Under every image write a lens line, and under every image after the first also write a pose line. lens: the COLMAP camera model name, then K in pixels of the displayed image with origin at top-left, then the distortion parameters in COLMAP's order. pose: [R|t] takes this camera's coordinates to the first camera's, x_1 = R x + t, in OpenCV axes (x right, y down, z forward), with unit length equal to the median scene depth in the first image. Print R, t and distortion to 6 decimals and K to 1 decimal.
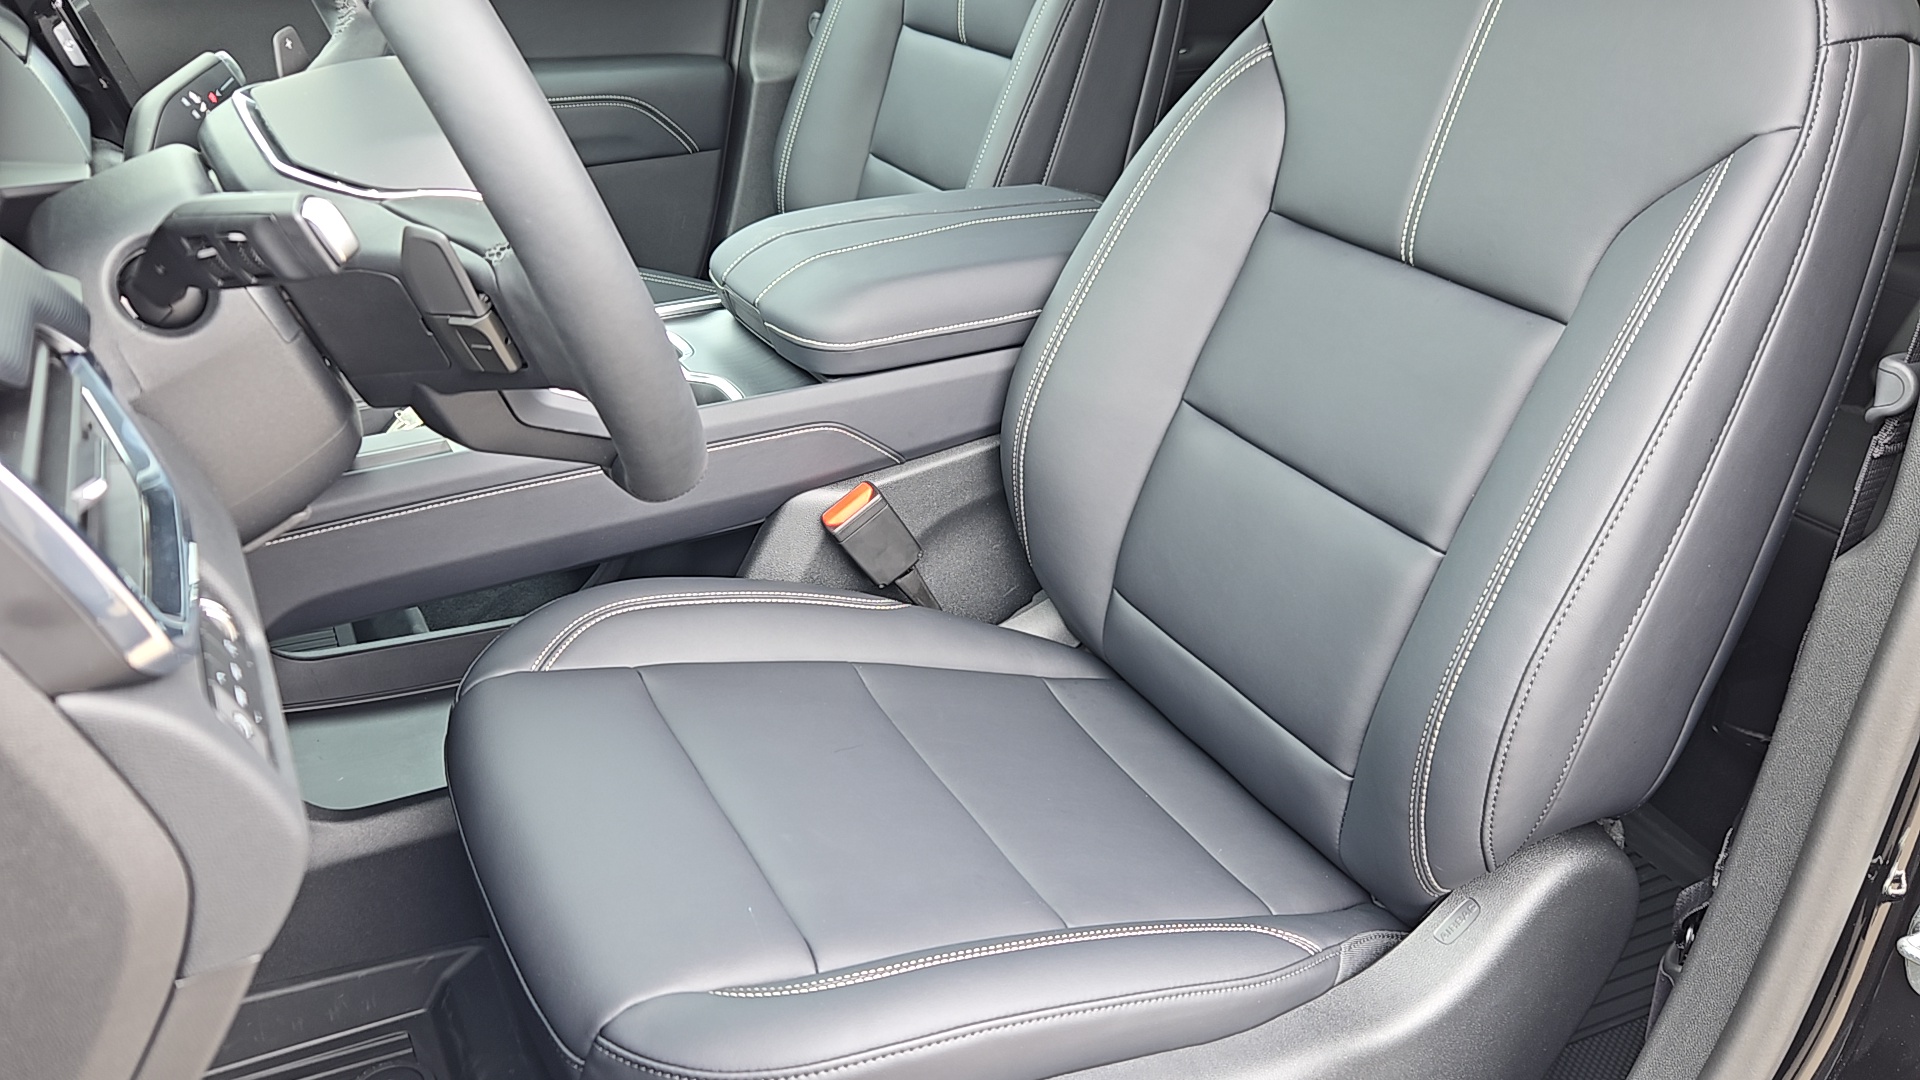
lens RADIAL K [[1605.7, 0, 959.3], [0, 1605.7, 532.6], [0, 0, 1]] dist [0.012692, -0.006783]
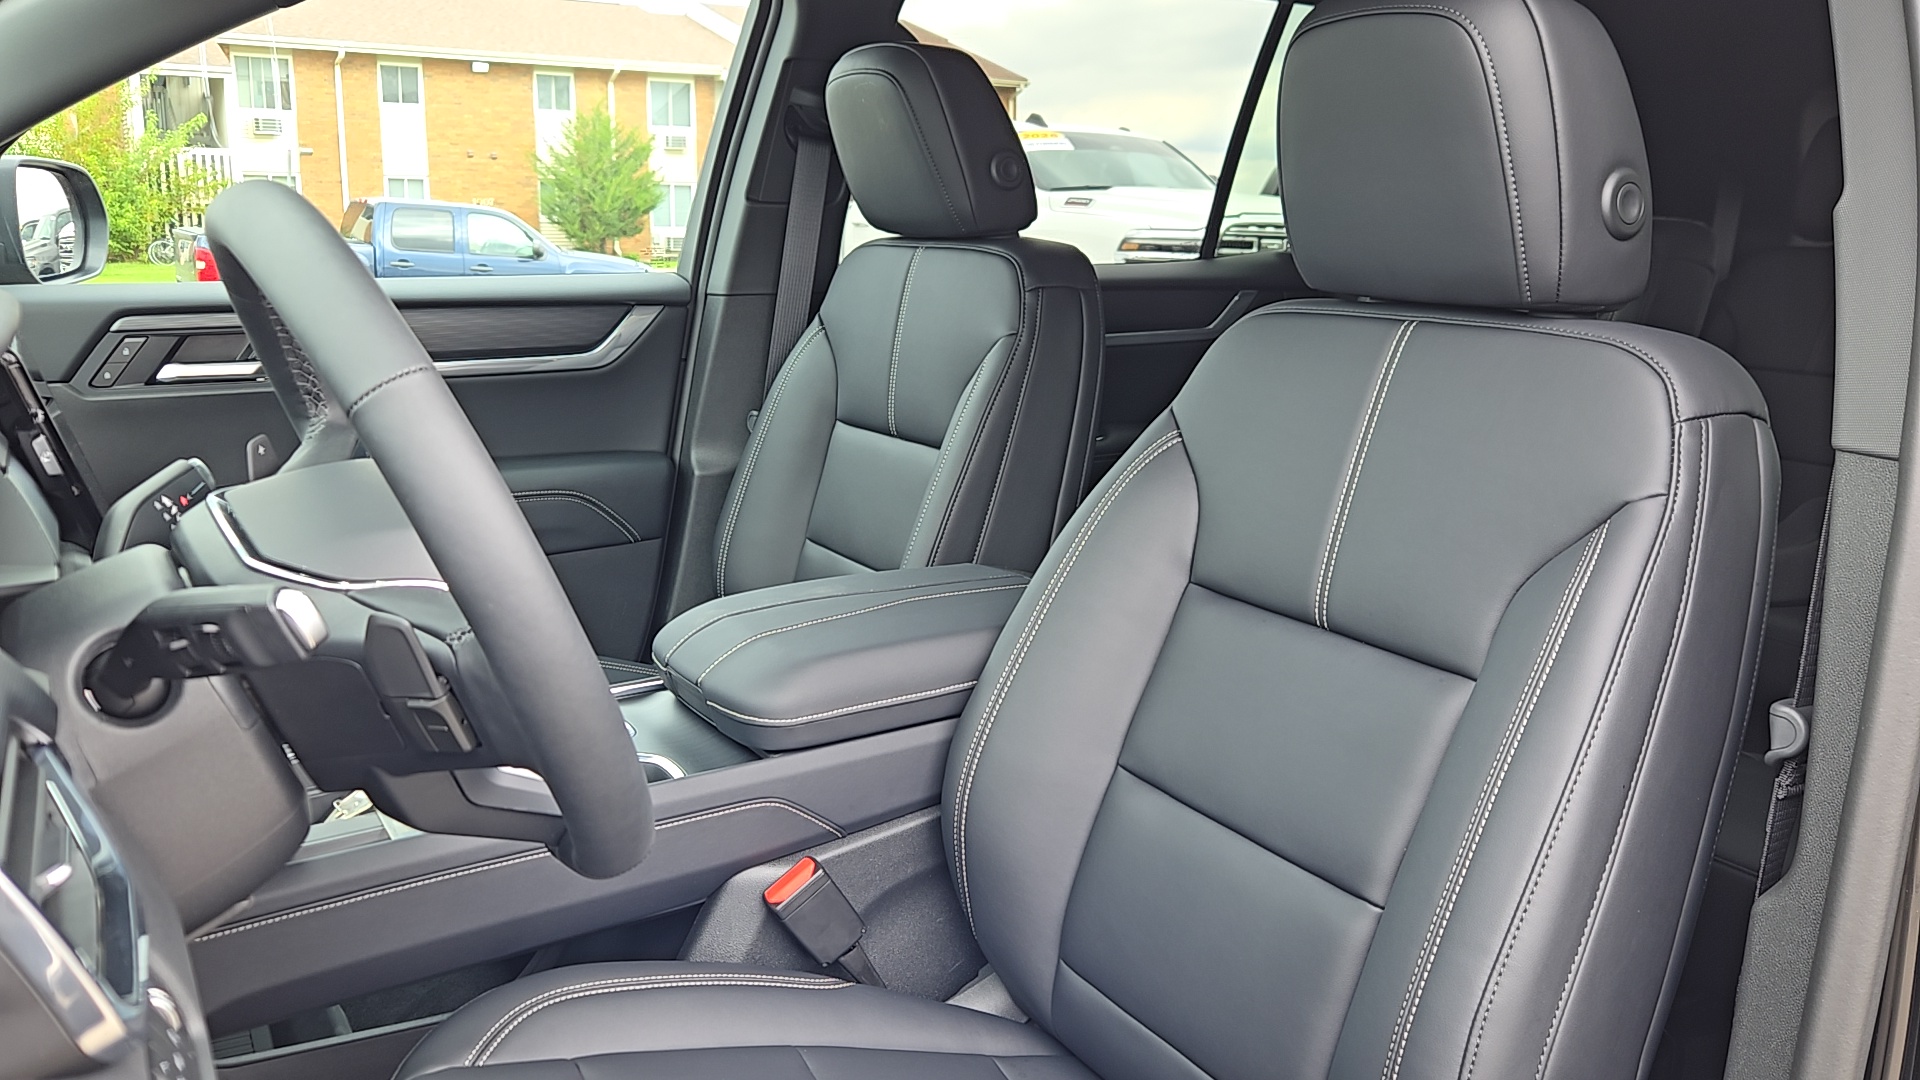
lens RADIAL K [[1605.7, 0, 964.5], [0, 1605.7, 531.7], [0, 0, 1]] dist [0.012692, -0.006783]
pose [[0.998615, -0.023379, 0.047141, -0.003885], [0.033716, 0.972104, -0.232116, 0.008527], [-0.040399, 0.233384, 0.971545, -0.029664]]
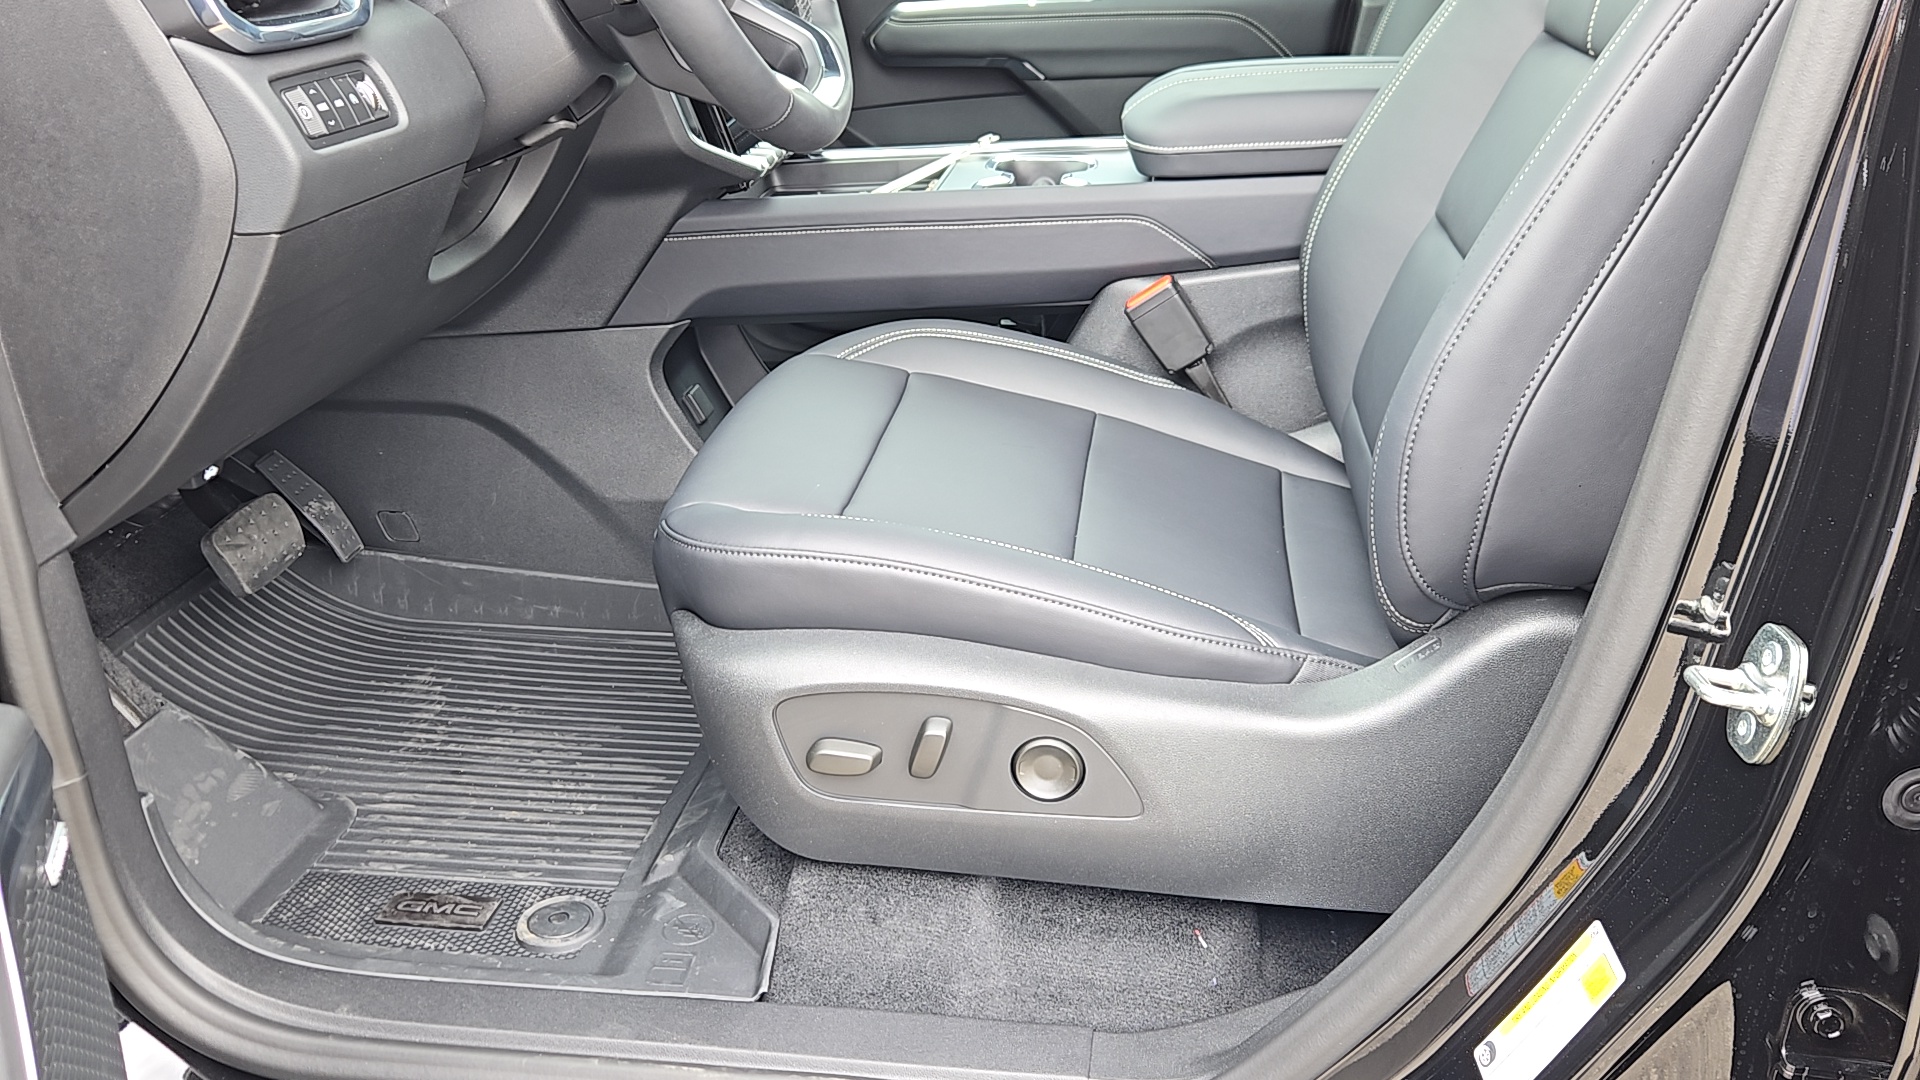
lens RADIAL K [[1605.7, 0, 967.0], [0, 1605.7, 544.1], [0, 0, 1]] dist [0.012692, -0.006783]
pose [[0.822959, 0.184523, -0.537299, 0.568368], [-0.203570, 0.978758, 0.024332, 0.189274], [0.530375, 0.089354, 0.843041, -0.023957]]
